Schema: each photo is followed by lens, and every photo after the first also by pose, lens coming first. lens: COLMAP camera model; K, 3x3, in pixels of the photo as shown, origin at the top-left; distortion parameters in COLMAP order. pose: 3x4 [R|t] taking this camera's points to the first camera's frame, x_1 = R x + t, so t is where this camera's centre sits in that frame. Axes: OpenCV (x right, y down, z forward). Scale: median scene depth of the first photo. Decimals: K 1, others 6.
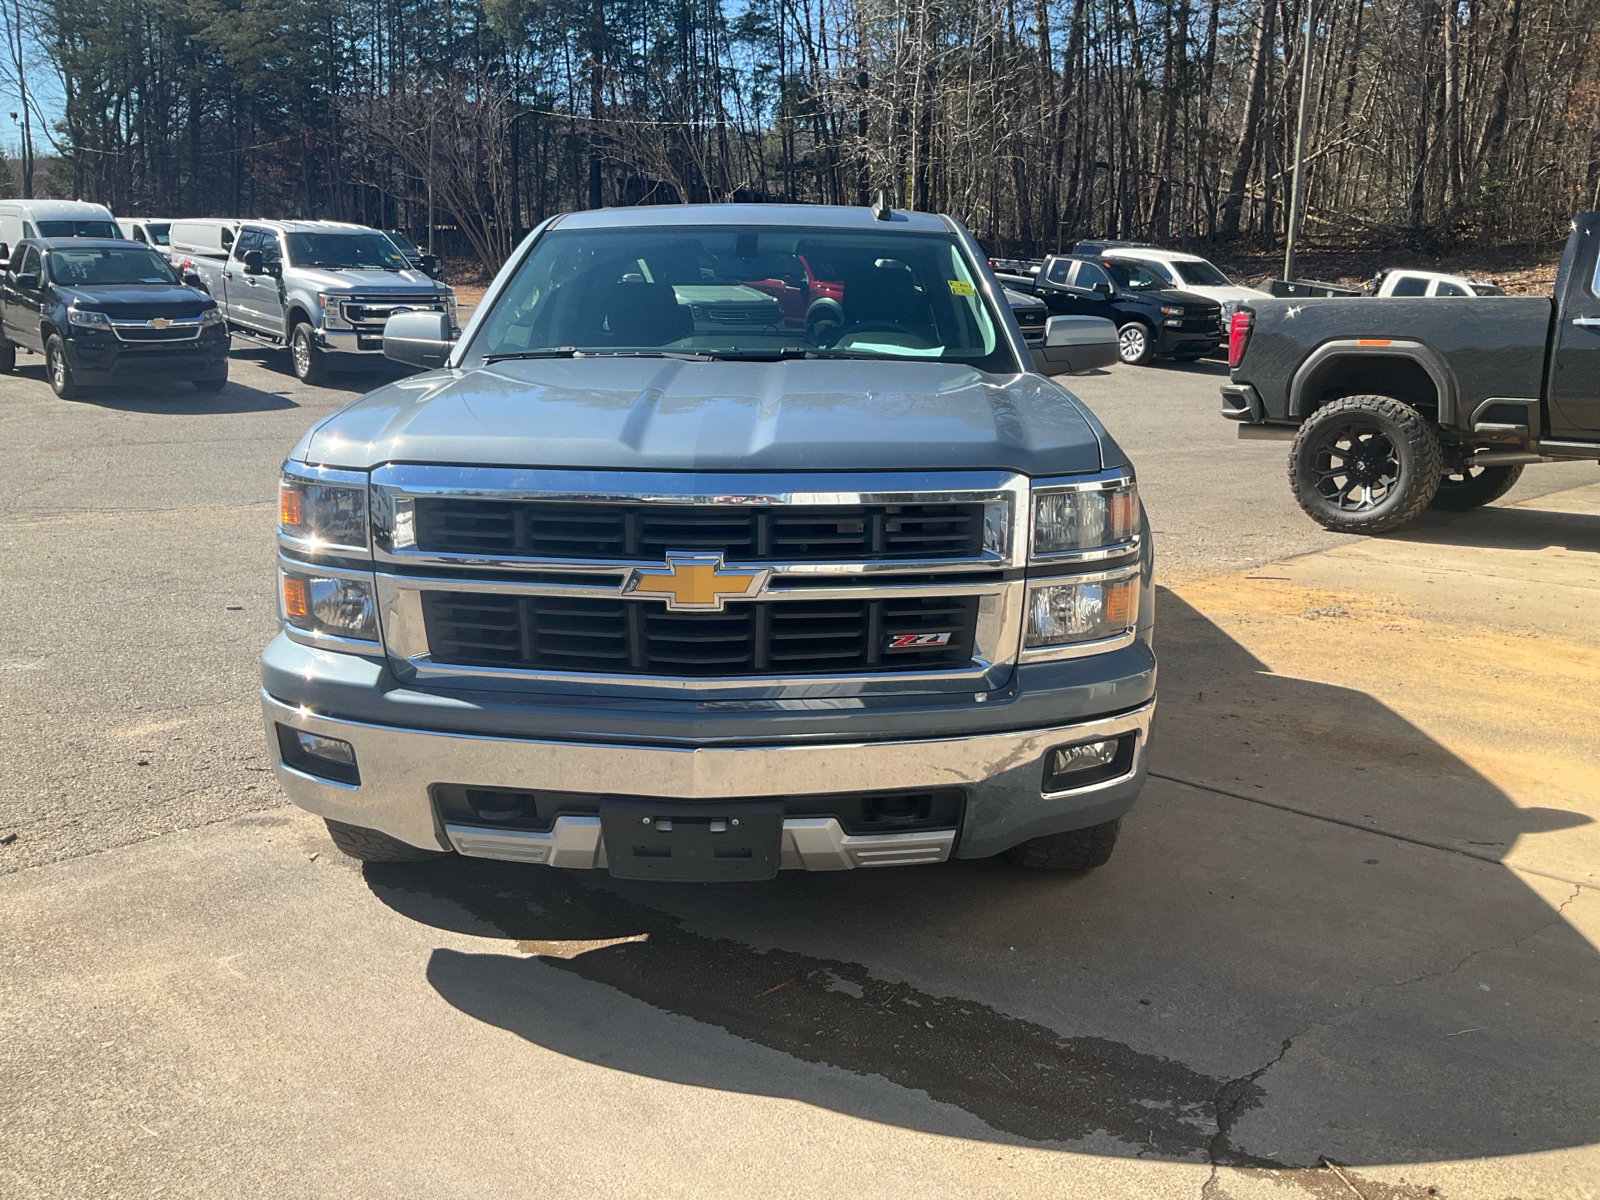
lens RADIAL K [[1281.5, 0, 800.0], [0, 1281.5, 600.0], [0, 0, 1]] dist [0.078956, -0.122887]
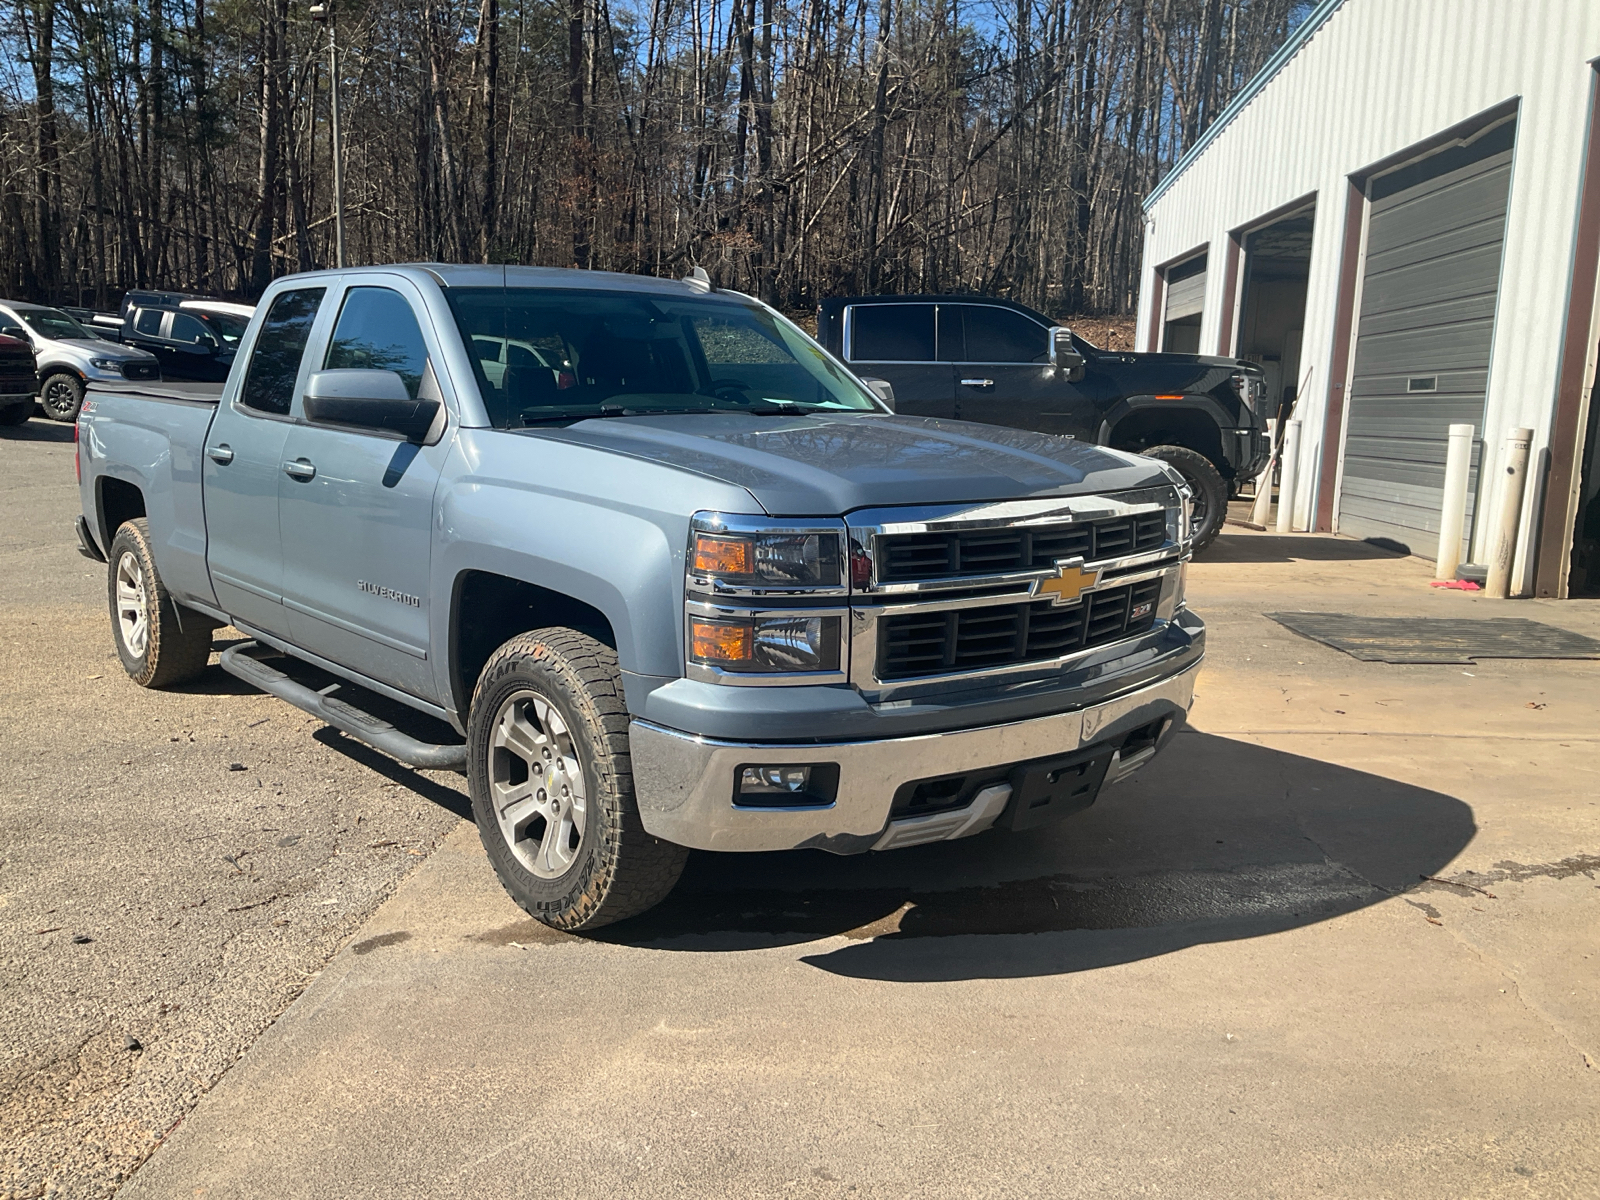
lens RADIAL K [[1281.5, 0, 800.0], [0, 1281.5, 600.0], [0, 0, 1]] dist [0.078956, -0.122887]
pose [[0.756040, -0.109720, 0.645264, -0.968259], [0.136838, 0.990560, 0.008103, -0.037194], [-0.640062, 0.082171, 0.763917, 0.155906]]
